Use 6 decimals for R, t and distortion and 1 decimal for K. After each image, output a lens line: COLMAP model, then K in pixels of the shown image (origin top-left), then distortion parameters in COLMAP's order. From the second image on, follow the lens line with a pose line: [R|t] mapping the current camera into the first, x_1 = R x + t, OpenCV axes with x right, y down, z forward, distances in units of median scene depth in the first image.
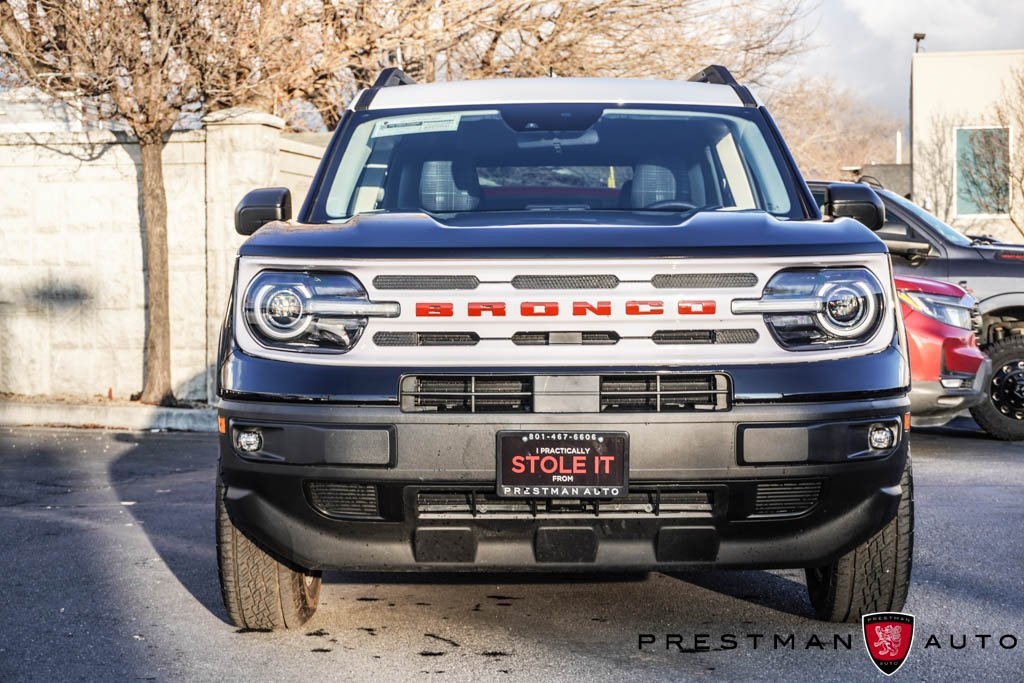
lens RADIAL K [[2021.7, 0, 512.0], [0, 2021.7, 341.5], [0, 0, 1]] dist [-0.030238, -0.002349]
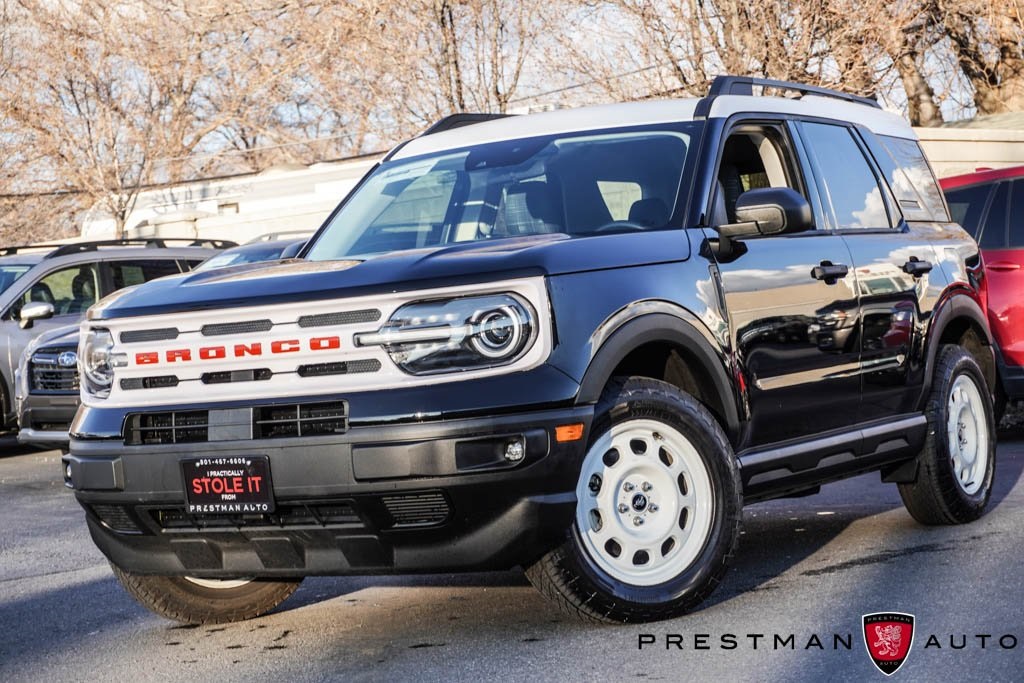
lens RADIAL K [[2143.3, 0, 512.0], [0, 2143.3, 341.5], [0, 0, 1]] dist [0.050526, 0.085091]
pose [[0.859980, -0.060895, -0.506681, 0.792711], [0.065044, 0.997837, -0.009527, 0.000505], [0.506165, -0.024763, 0.862081, 0.014929]]
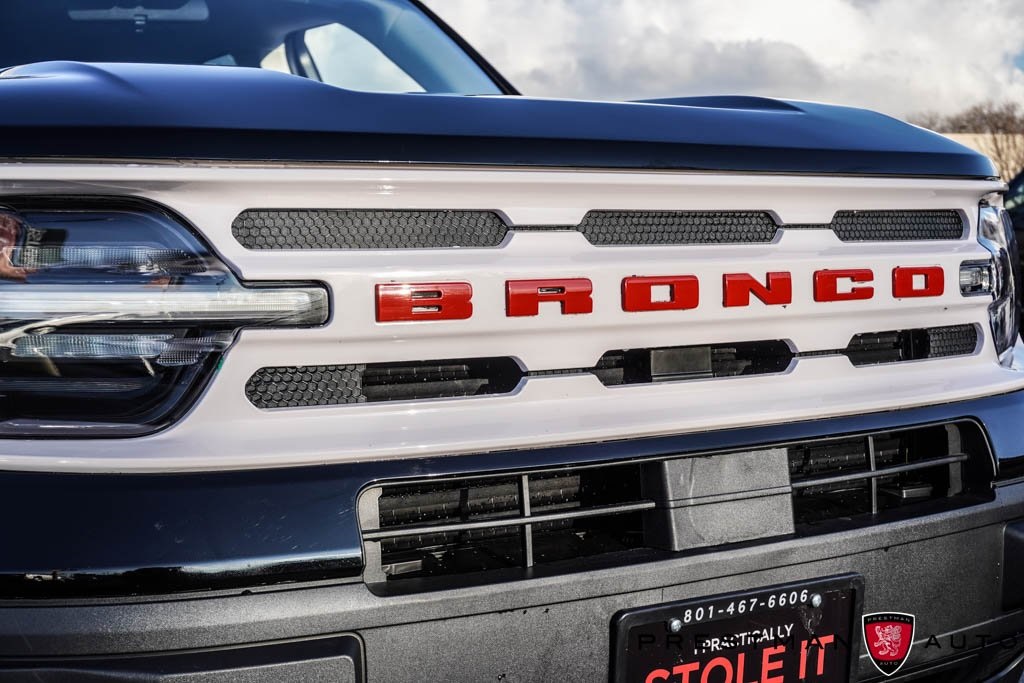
lens RADIAL K [[1479.6, 0, 512.0], [0, 1479.6, 341.5], [0, 0, 1]] dist [0.004543, 0.041606]
pose [[0.834722, -0.041298, 0.549120, -0.173740], [0.029354, 0.999103, 0.030519, -0.016292], [-0.549888, -0.009356, 0.835186, 0.767678]]
